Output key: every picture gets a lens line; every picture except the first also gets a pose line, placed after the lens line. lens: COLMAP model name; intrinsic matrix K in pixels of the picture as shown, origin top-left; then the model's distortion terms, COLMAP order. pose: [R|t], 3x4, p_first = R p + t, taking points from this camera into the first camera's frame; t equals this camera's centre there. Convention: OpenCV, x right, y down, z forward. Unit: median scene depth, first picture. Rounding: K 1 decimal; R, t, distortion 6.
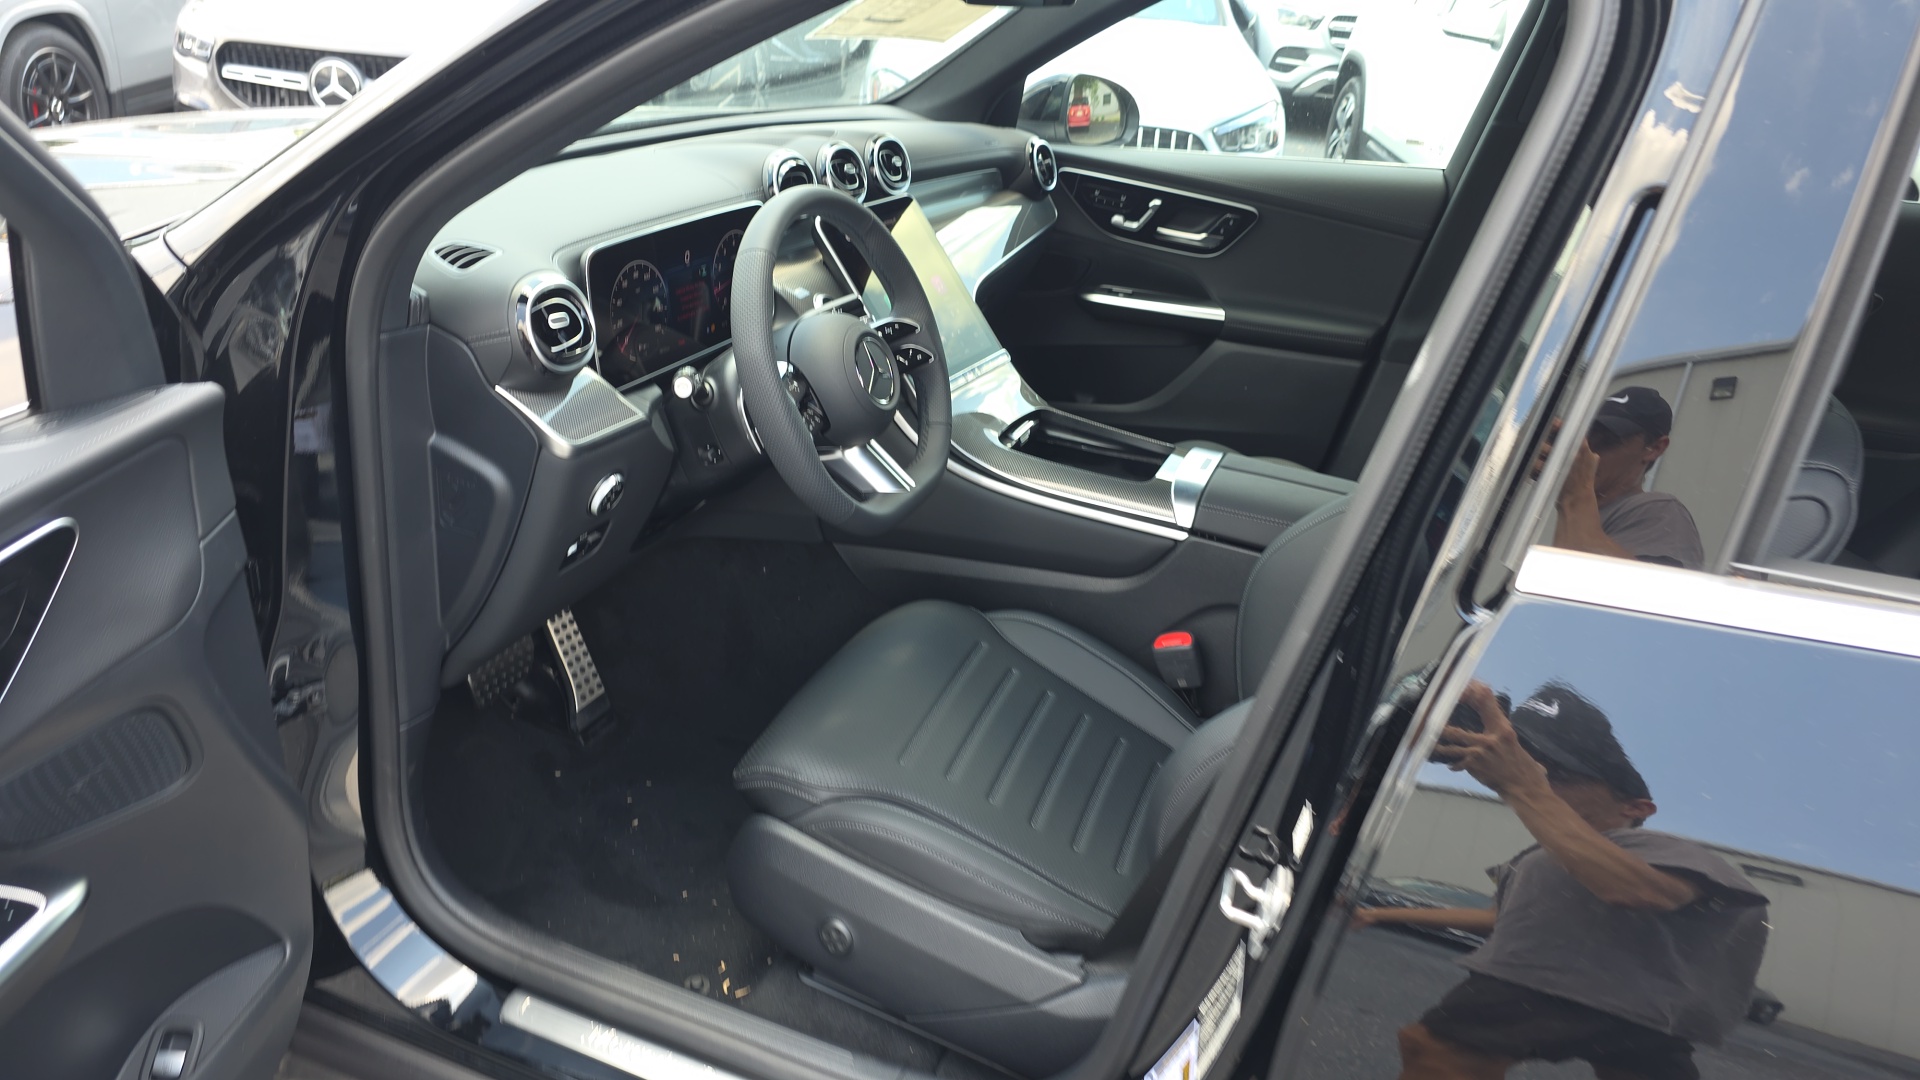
lens RADIAL K [[1307.3, 0, 966.7], [0, 1307.3, 529.4], [0, 0, 1]] dist [0.001508, -0.007632]
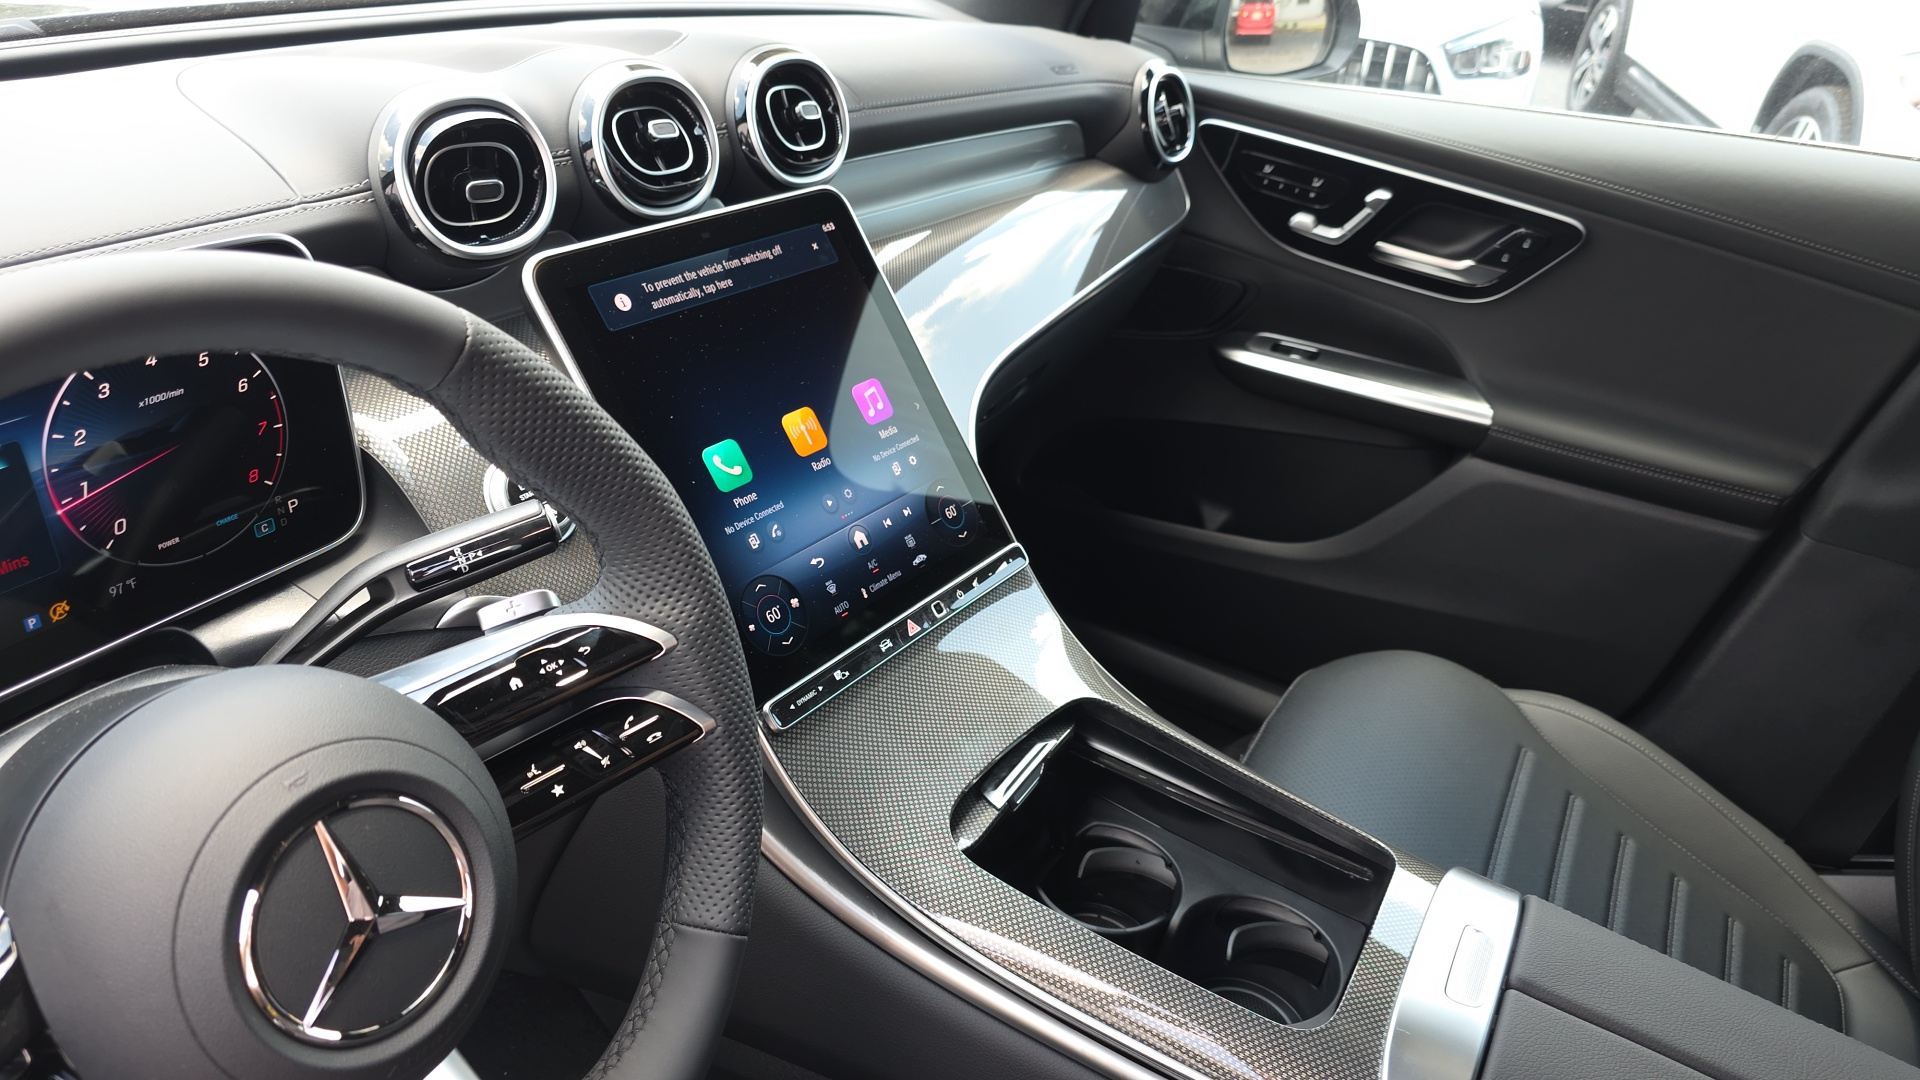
lens RADIAL K [[1307.3, 0, 967.3], [0, 1307.3, 548.4], [0, 0, 1]] dist [0.001508, -0.007632]
pose [[0.990114, 0.082311, -0.113572, 0.051388], [-0.072804, 0.993678, 0.085462, -0.140686], [0.119889, -0.076349, 0.989847, 0.445066]]
